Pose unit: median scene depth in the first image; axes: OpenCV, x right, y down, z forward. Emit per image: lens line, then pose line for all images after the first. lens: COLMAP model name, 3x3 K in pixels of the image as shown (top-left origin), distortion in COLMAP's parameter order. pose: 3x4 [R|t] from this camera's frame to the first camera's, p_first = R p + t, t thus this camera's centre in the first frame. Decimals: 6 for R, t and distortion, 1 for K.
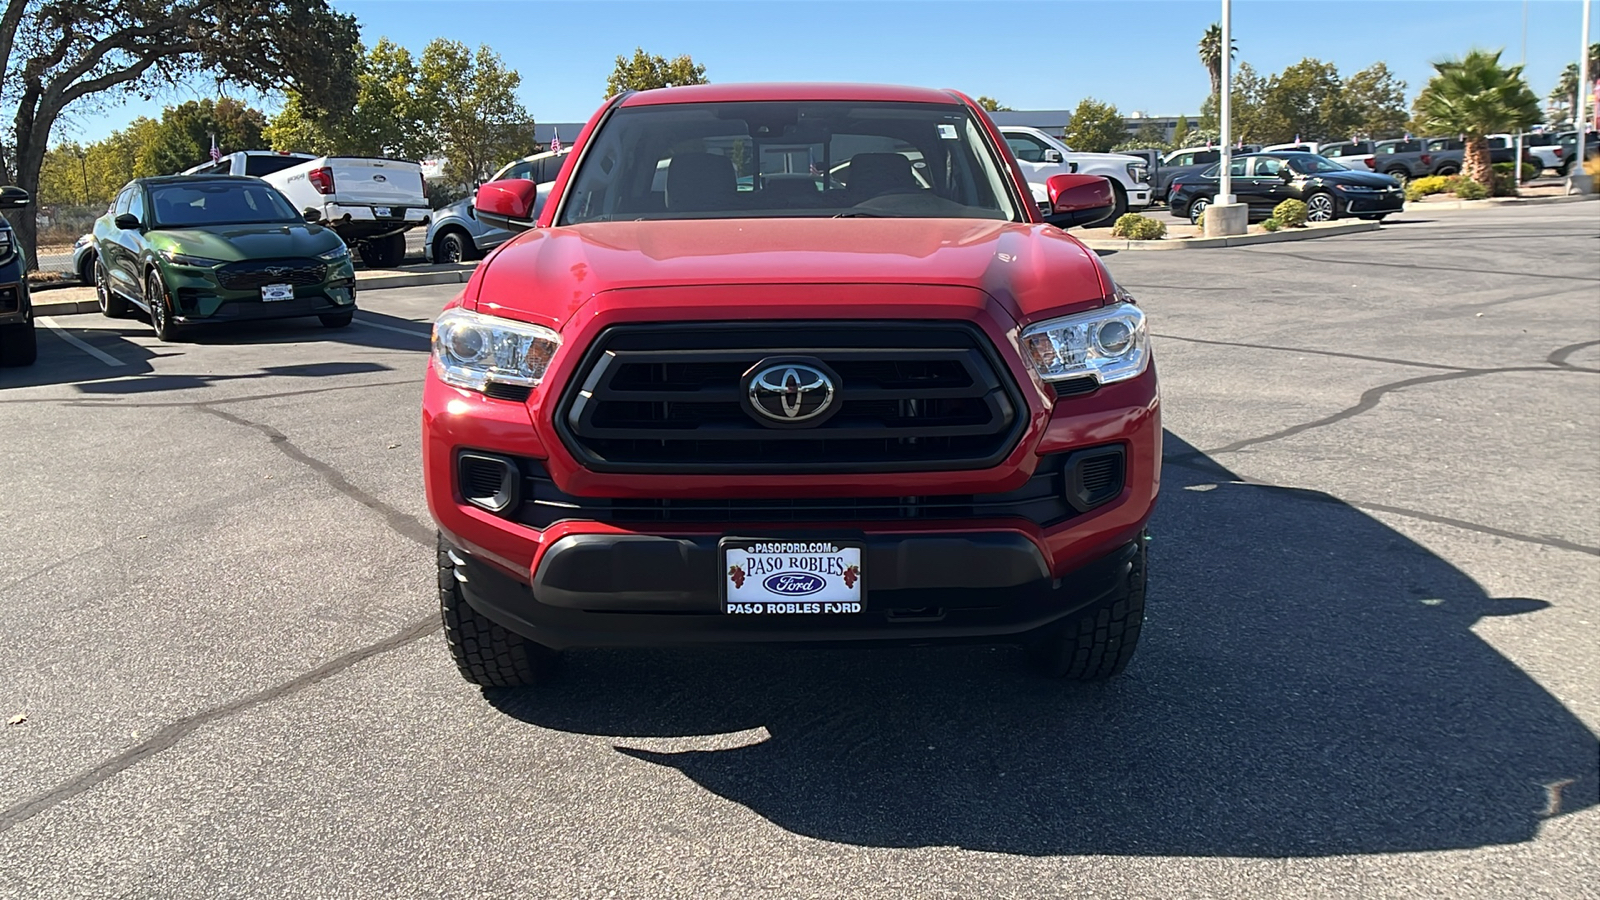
lens RADIAL K [[1328.1, 0, 794.1], [0, 1328.1, 449.1], [0, 0, 1]] dist [0.022535, -0.067473]
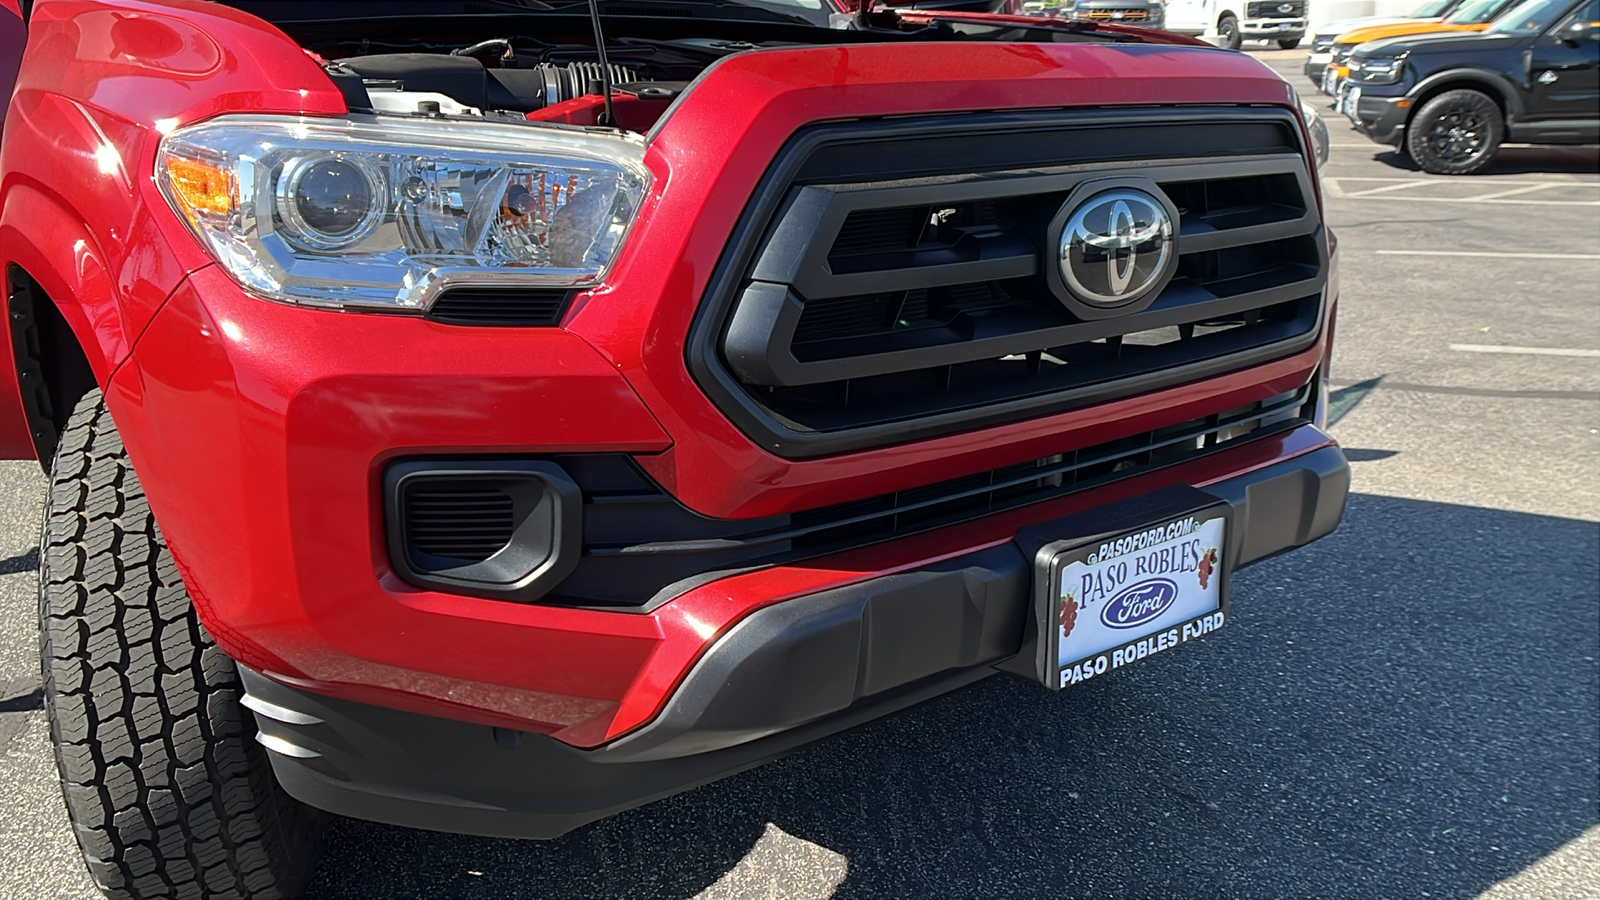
lens RADIAL K [[1328.1, 0, 787.5], [0, 1328.1, 444.1], [0, 0, 1]] dist [0.022535, -0.067473]
pose [[0.806165, -0.158134, 0.570169, -0.264102], [0.114926, 0.987121, 0.111280, -0.025234], [-0.580423, -0.024183, 0.813956, 0.409199]]
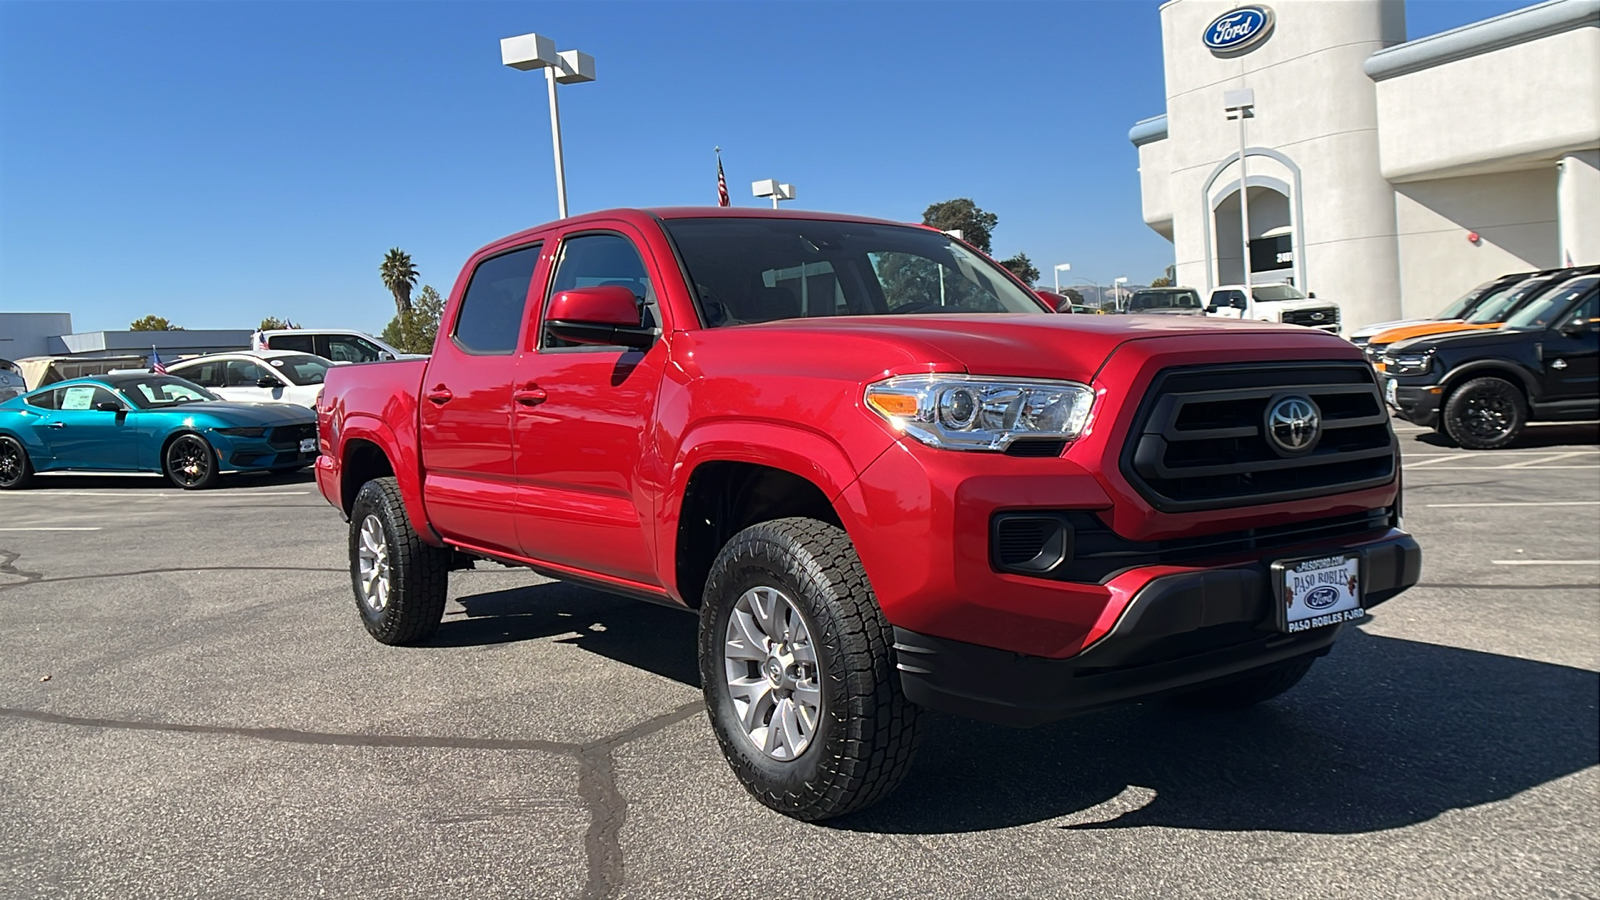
lens RADIAL K [[1328.1, 0, 804.2], [0, 1328.1, 458.4], [0, 0, 1]] dist [0.022535, -0.067473]
pose [[0.819342, -0.052154, 0.570929, -0.614621], [0.140346, 0.983799, -0.111542, 0.032530], [-0.555862, 0.171518, 0.813387, 0.208582]]
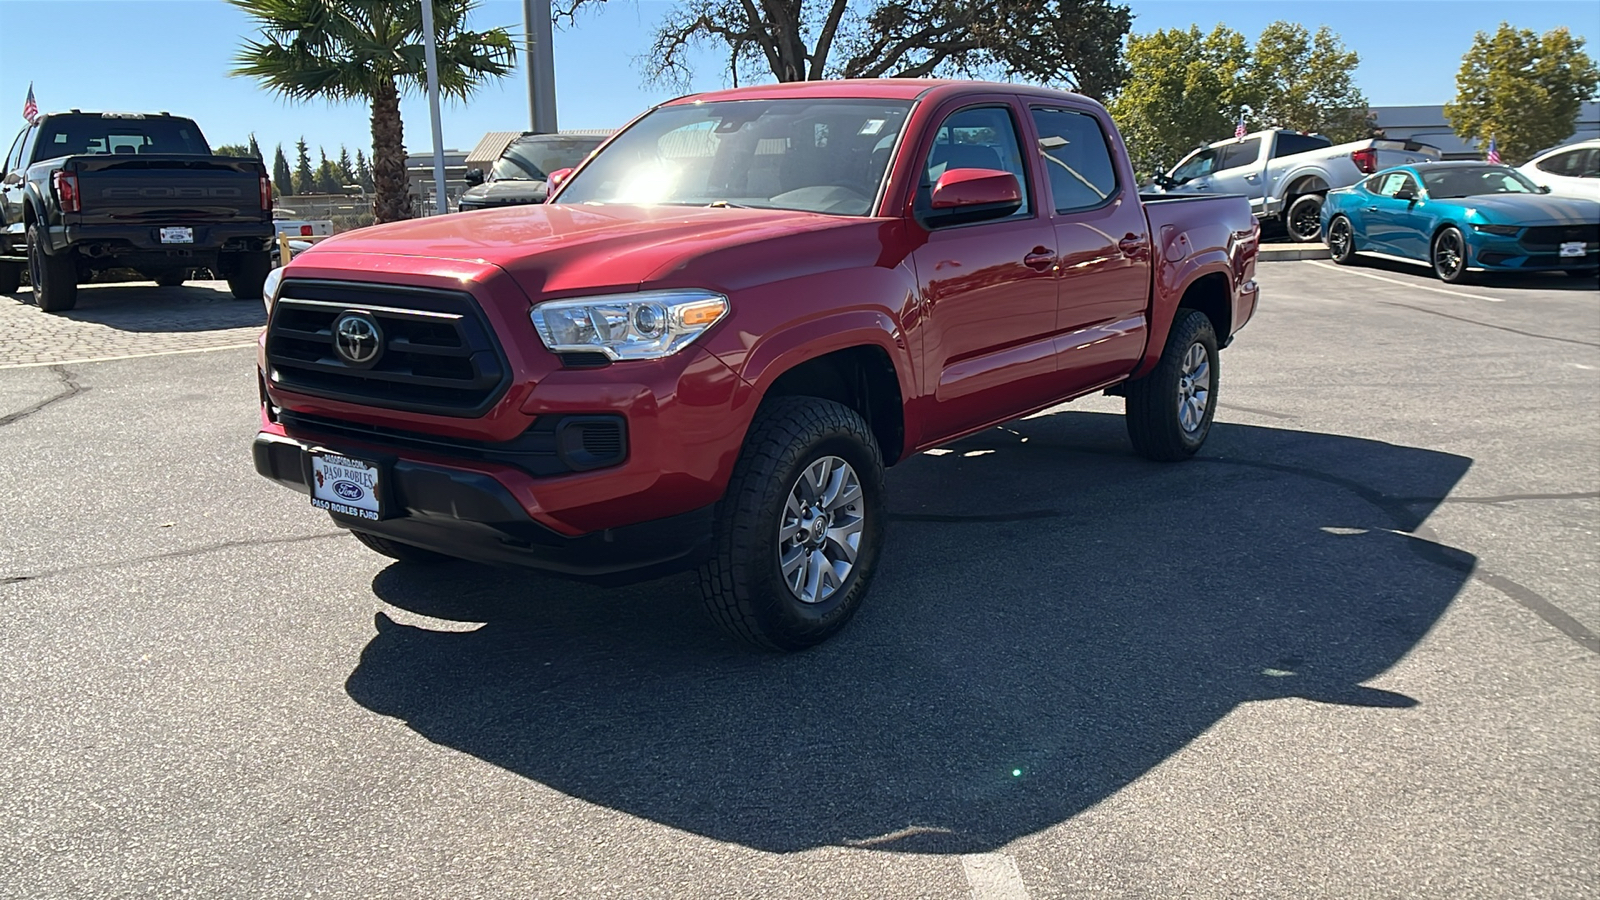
lens RADIAL K [[1328.1, 0, 815.8], [0, 1328.1, 458.1], [0, 0, 1]] dist [0.022535, -0.067473]
pose [[0.827398, 0.127639, -0.546919, 0.674724], [-0.118549, 0.991582, 0.052068, -0.030709], [0.548961, 0.021756, 0.835565, 0.116361]]
